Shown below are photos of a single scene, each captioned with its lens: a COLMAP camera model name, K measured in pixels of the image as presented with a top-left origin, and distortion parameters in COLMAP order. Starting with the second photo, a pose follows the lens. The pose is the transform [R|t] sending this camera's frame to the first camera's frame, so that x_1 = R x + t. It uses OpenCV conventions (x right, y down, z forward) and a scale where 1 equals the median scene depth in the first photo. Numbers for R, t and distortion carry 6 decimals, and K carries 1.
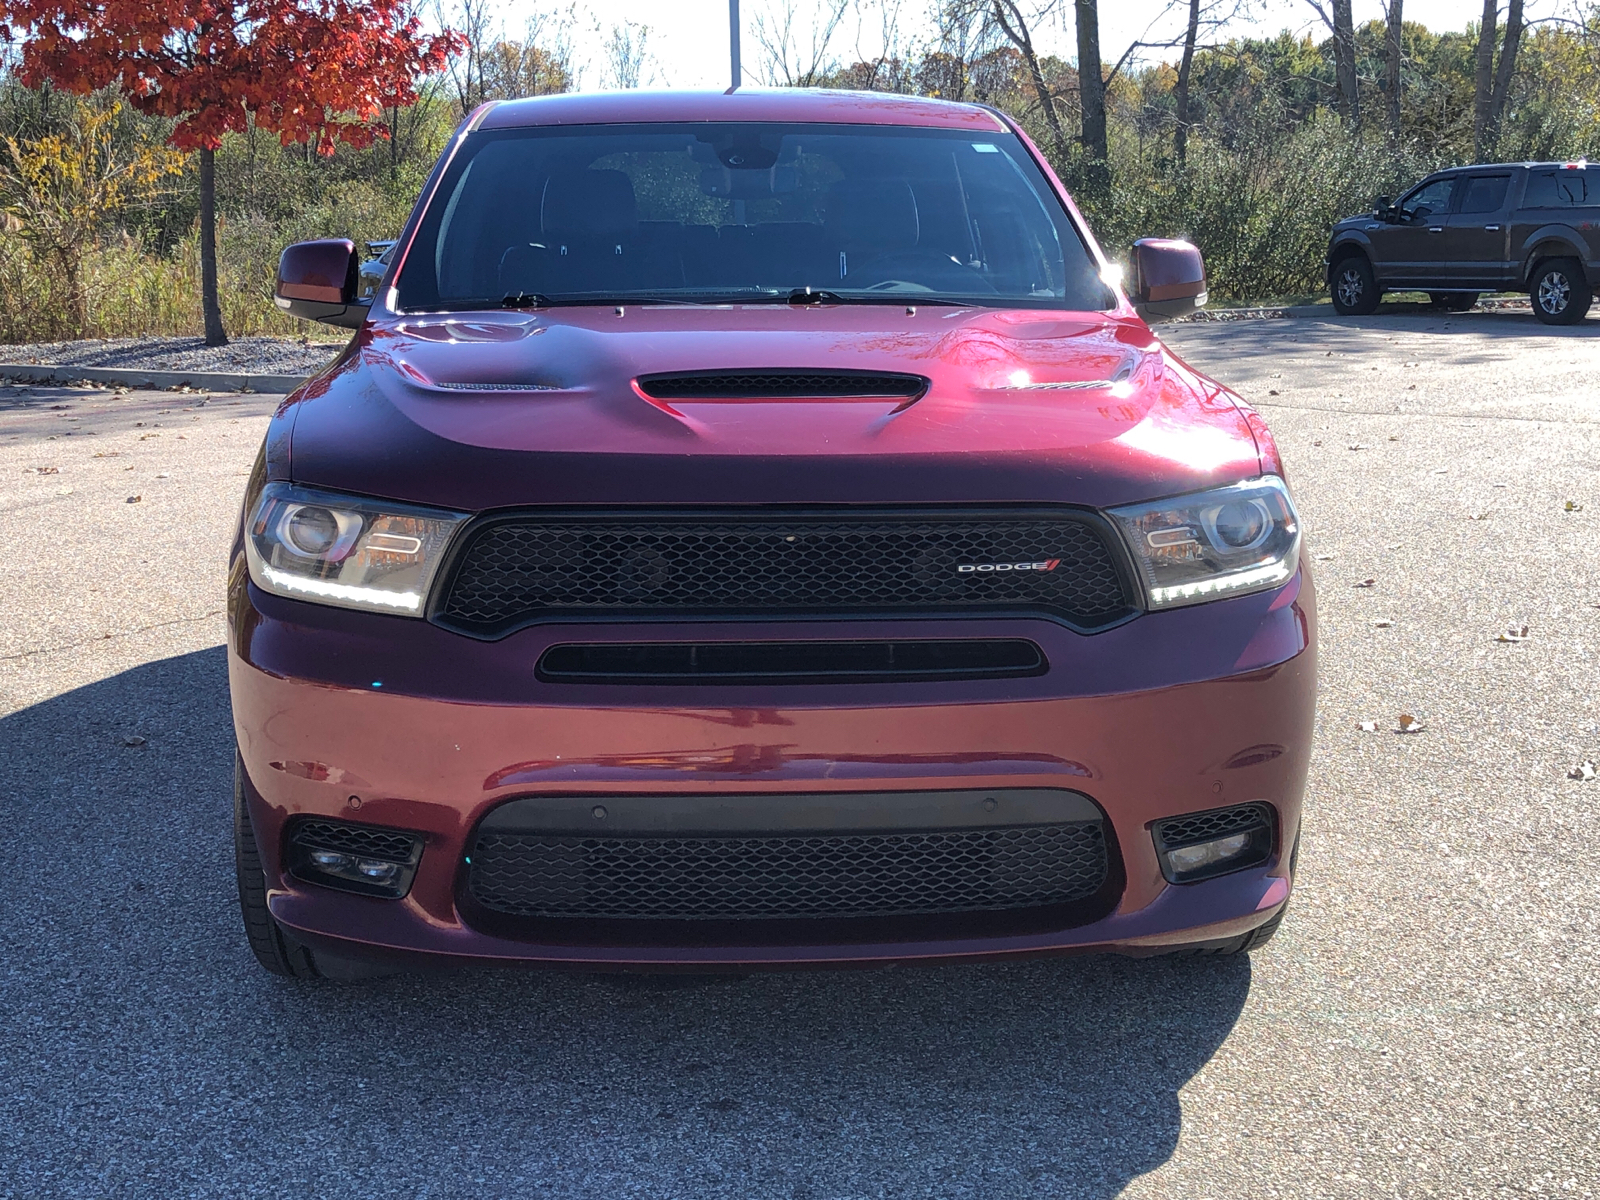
lens RADIAL K [[2078.9, 0, 803.0], [0, 2078.9, 610.7], [0, 0, 1]] dist [0.047240, 0.000000]
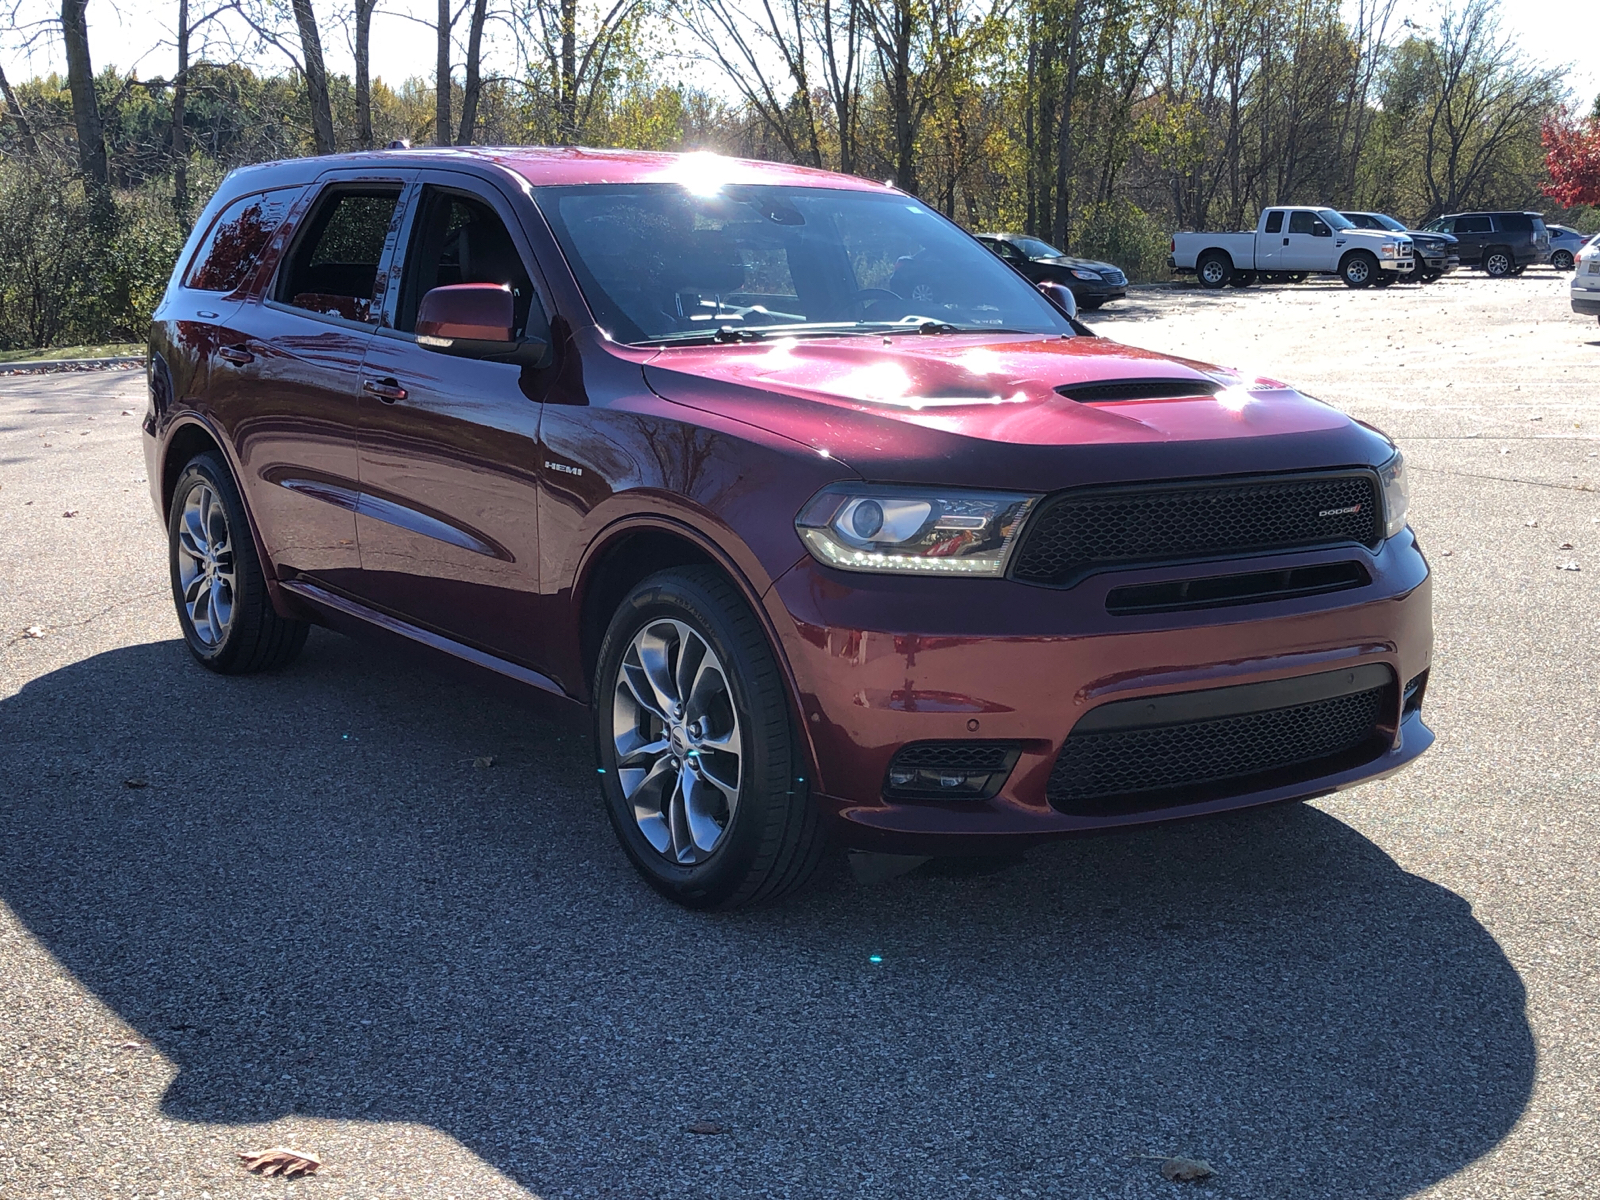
lens RADIAL K [[2078.9, 0, 786.1], [0, 2078.9, 586.7], [0, 0, 1]] dist [0.047240, 0.000000]
pose [[0.861345, -0.077457, 0.502081, -0.921282], [0.091869, 0.995763, -0.003988, 0.002022], [-0.499644, 0.049561, 0.864812, -0.048360]]
